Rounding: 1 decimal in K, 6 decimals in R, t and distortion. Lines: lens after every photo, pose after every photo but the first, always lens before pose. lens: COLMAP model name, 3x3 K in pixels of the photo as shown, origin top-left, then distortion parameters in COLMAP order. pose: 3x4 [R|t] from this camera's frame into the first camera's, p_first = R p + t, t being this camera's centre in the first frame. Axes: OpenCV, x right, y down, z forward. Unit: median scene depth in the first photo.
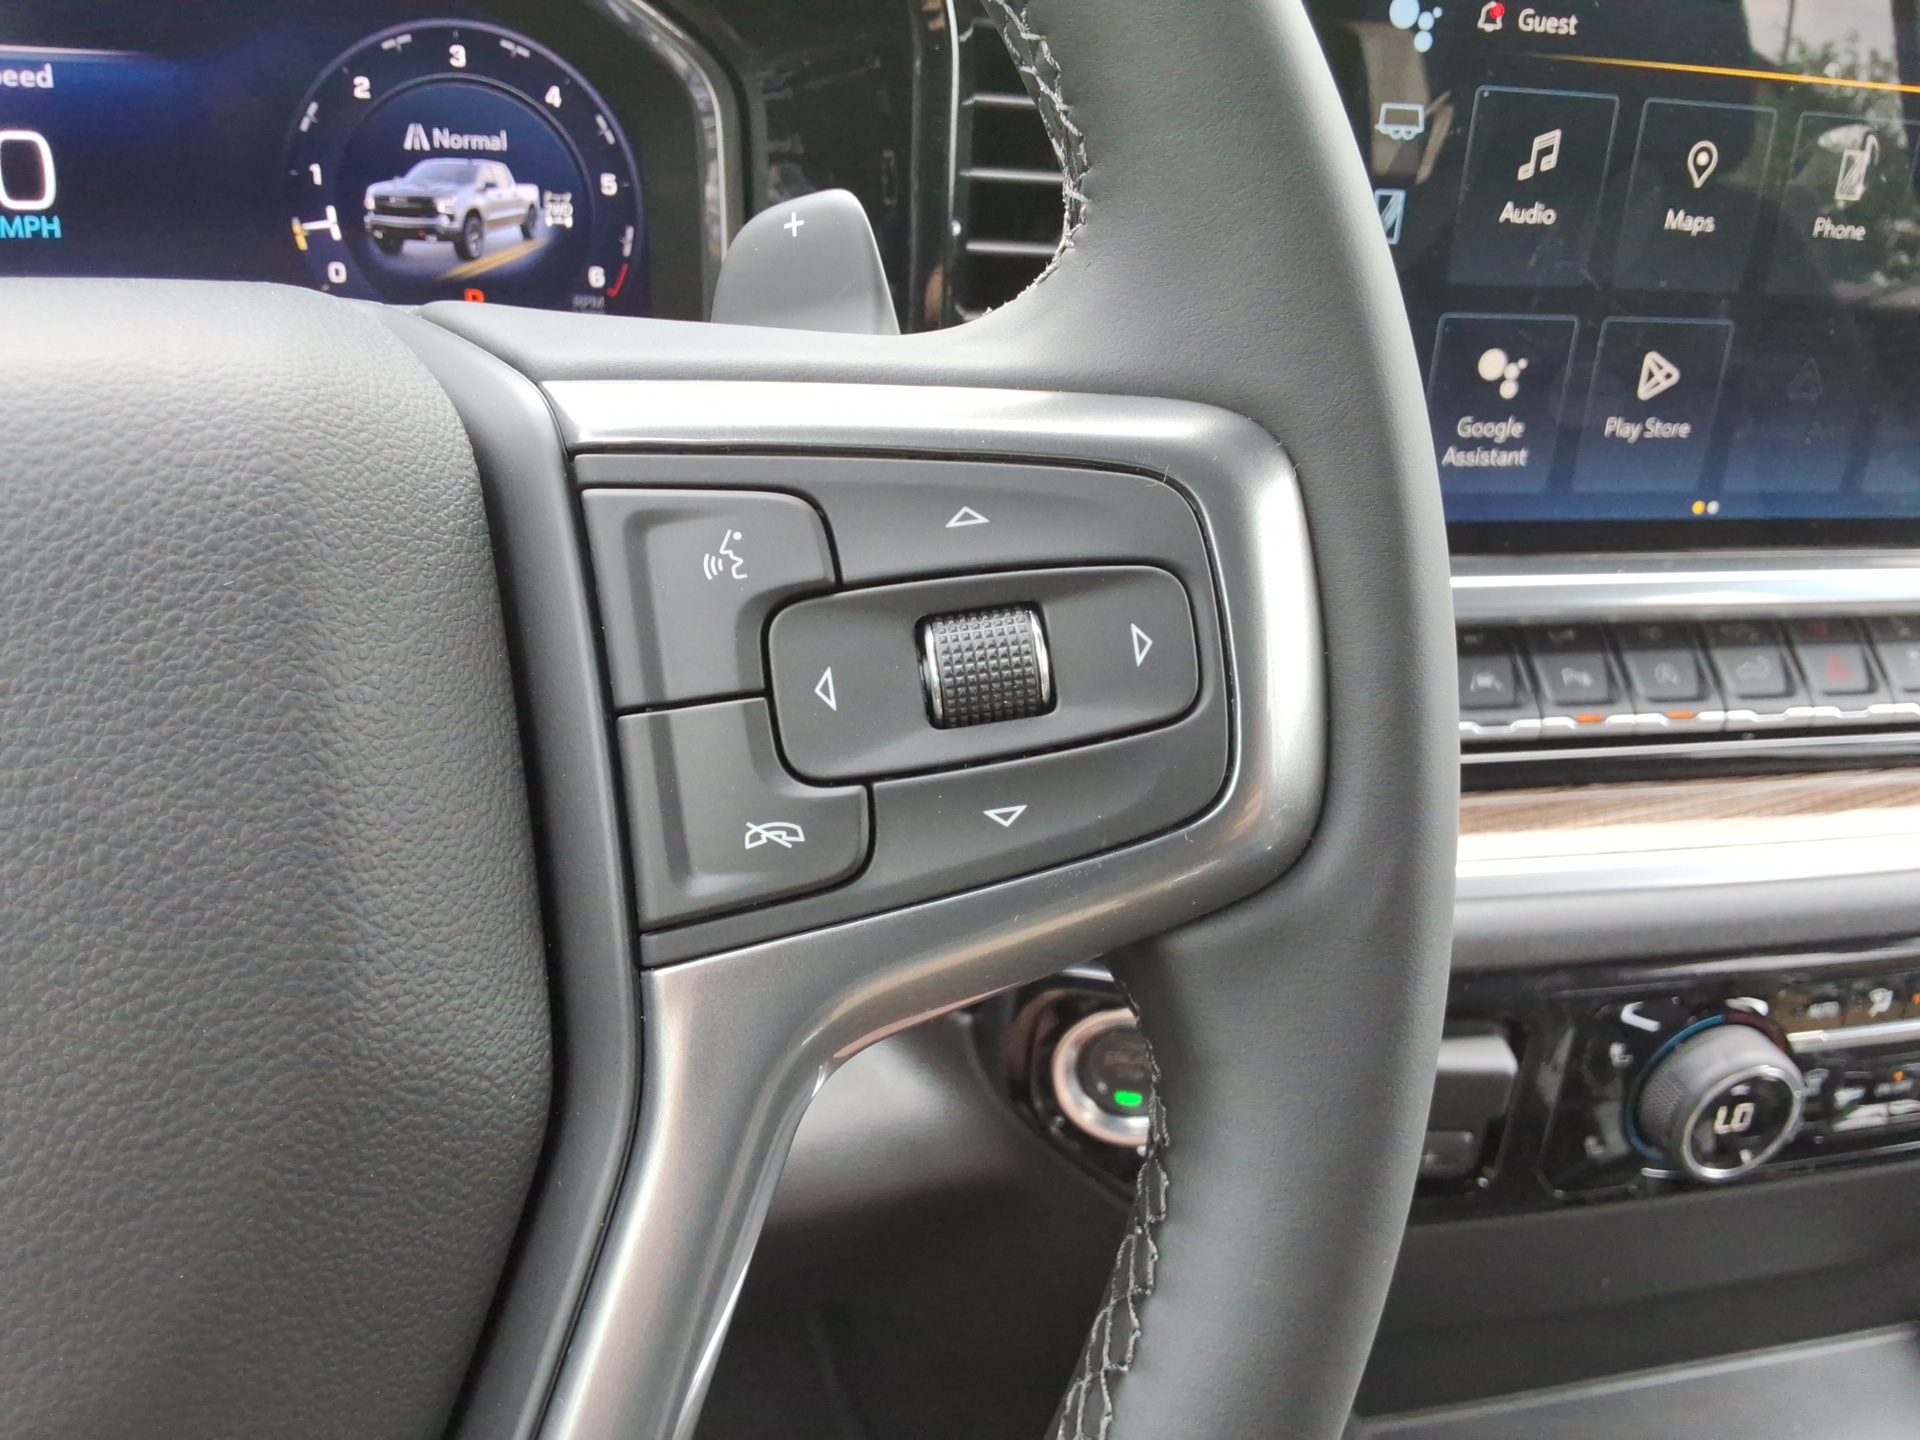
lens RADIAL K [[1558.7, 0, 975.5], [0, 1558.7, 713.1], [0, 0, 1]] dist [0.100369, -0.152292]
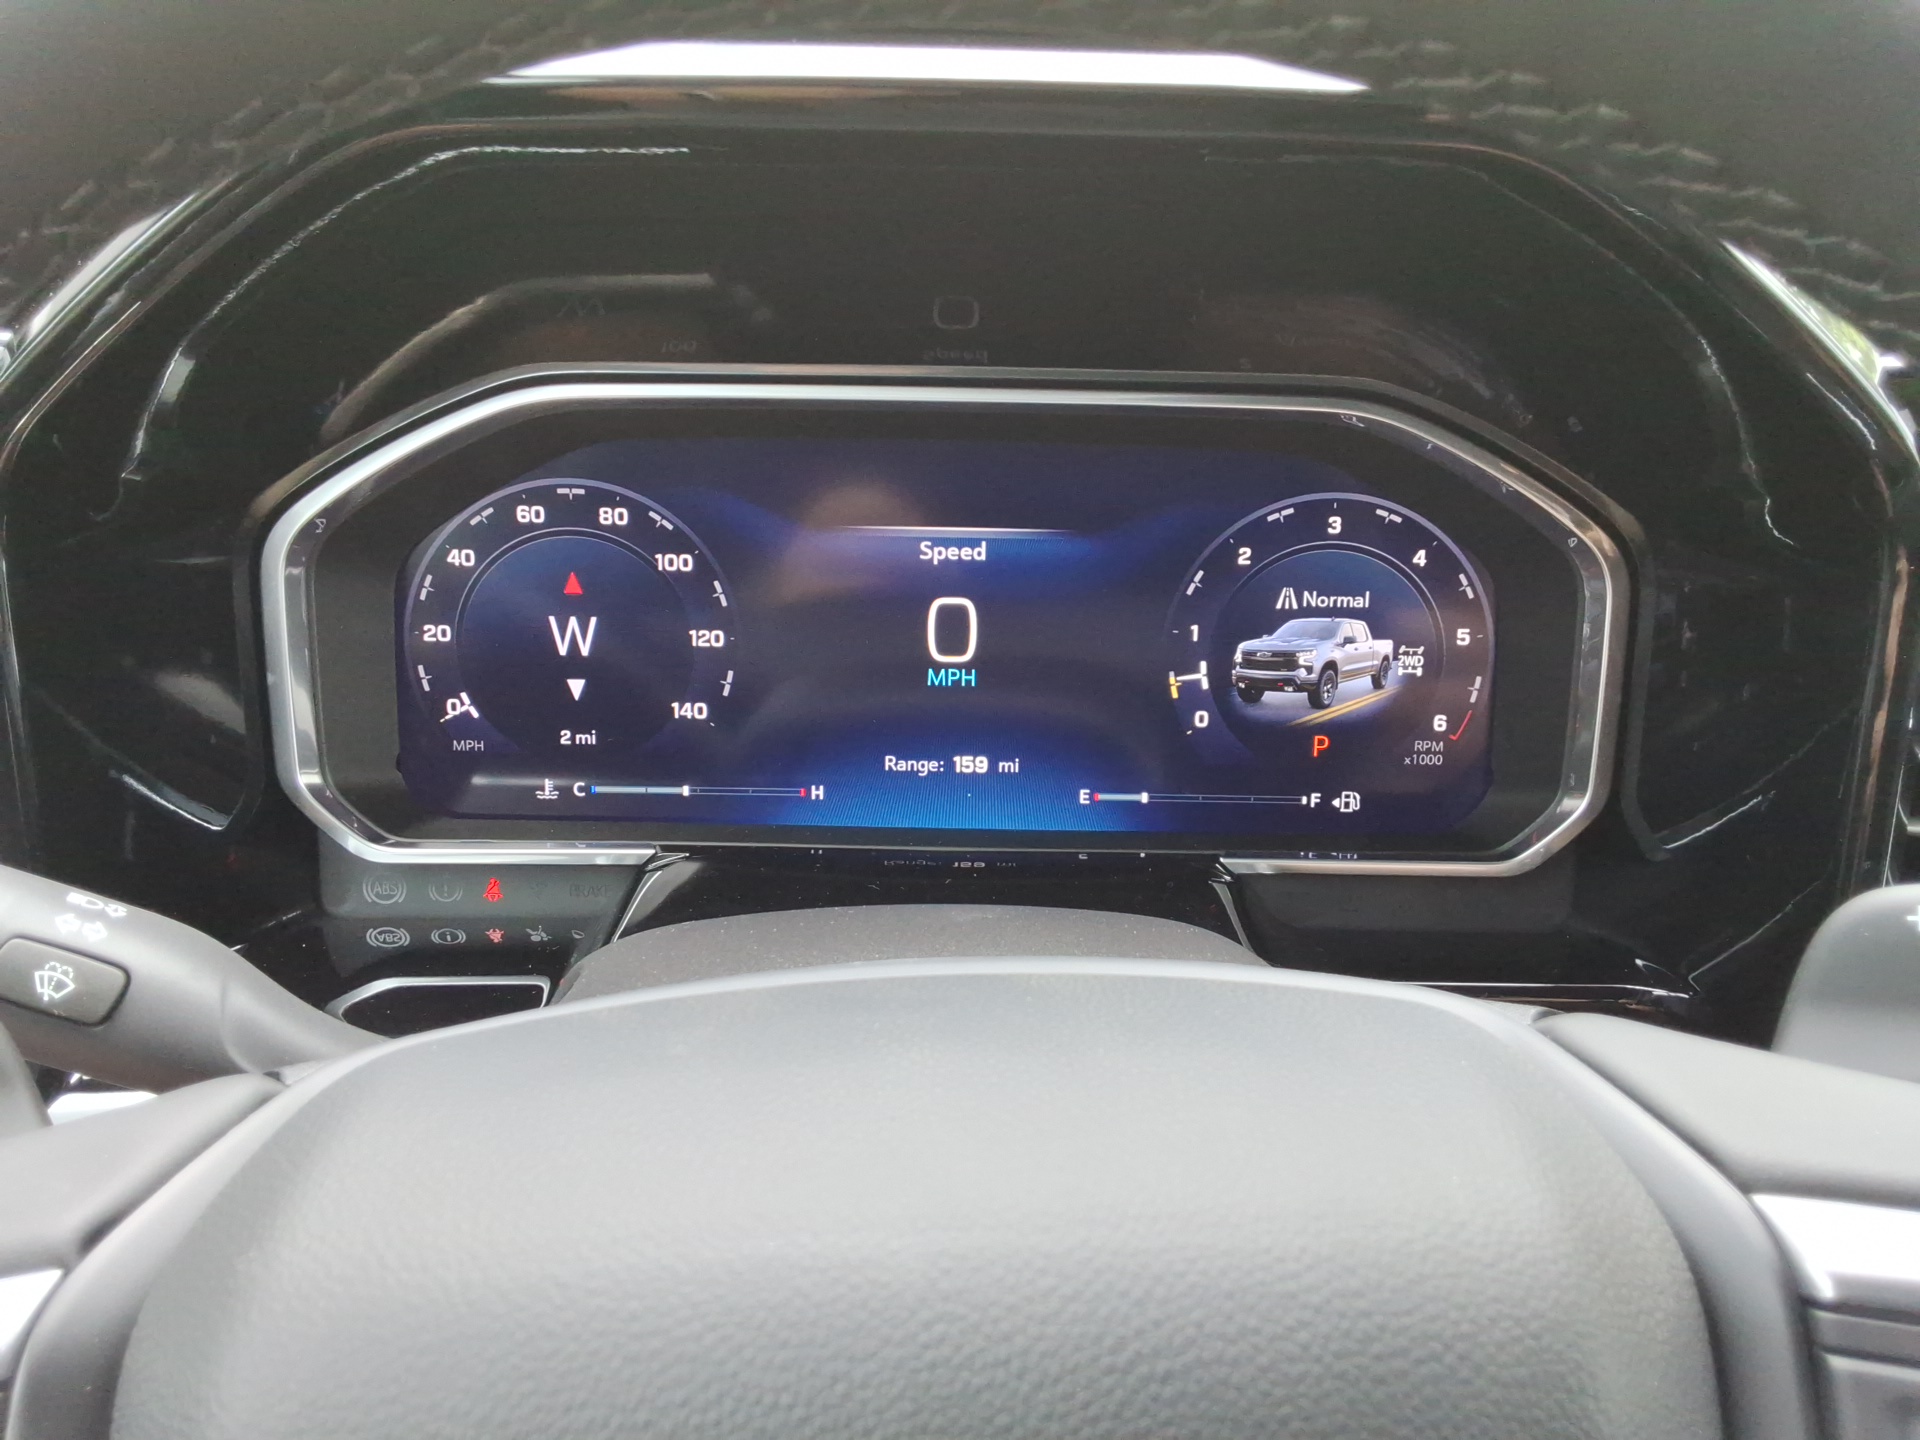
lens RADIAL K [[1558.7, 0, 976.6], [0, 1558.7, 661.9], [0, 0, 1]] dist [0.100369, -0.152292]
pose [[0.935045, 0.046138, -0.351514, -0.181507], [-0.099938, 0.985590, -0.136475, -0.161704], [0.340152, 0.162740, 0.926182, -0.034730]]
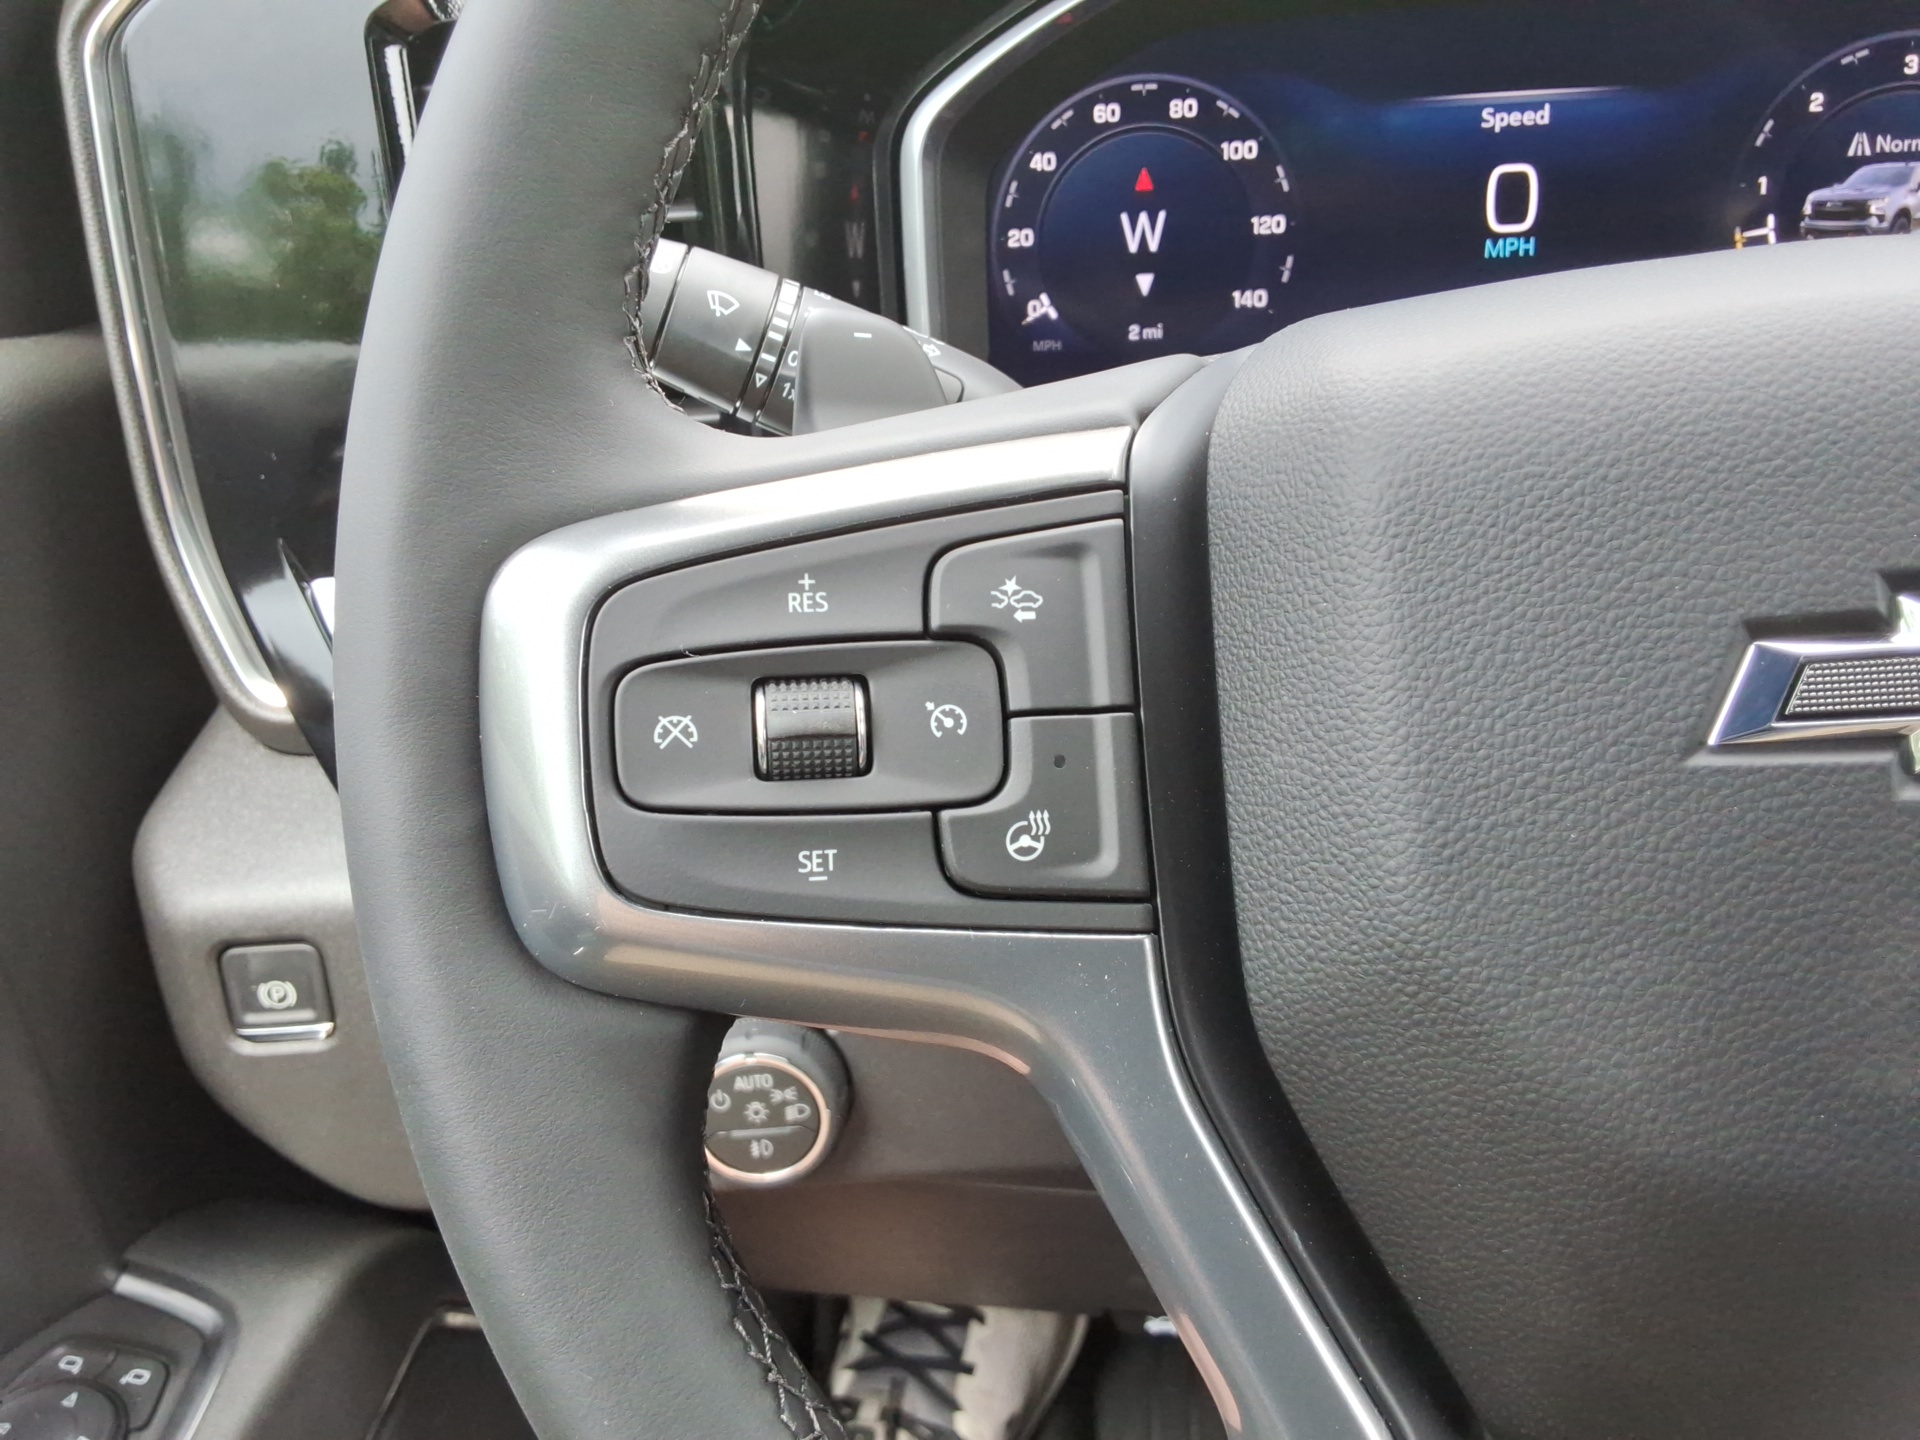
lens RADIAL K [[1558.7, 0, 978.0], [0, 1558.7, 707.5], [0, 0, 1]] dist [0.100369, -0.152292]
pose [[0.869947, 0.065482, -0.488778, -0.332487], [-0.083941, 0.996344, -0.015921, 0.079210], [0.485948, 0.054879, 0.872263, -0.190064]]
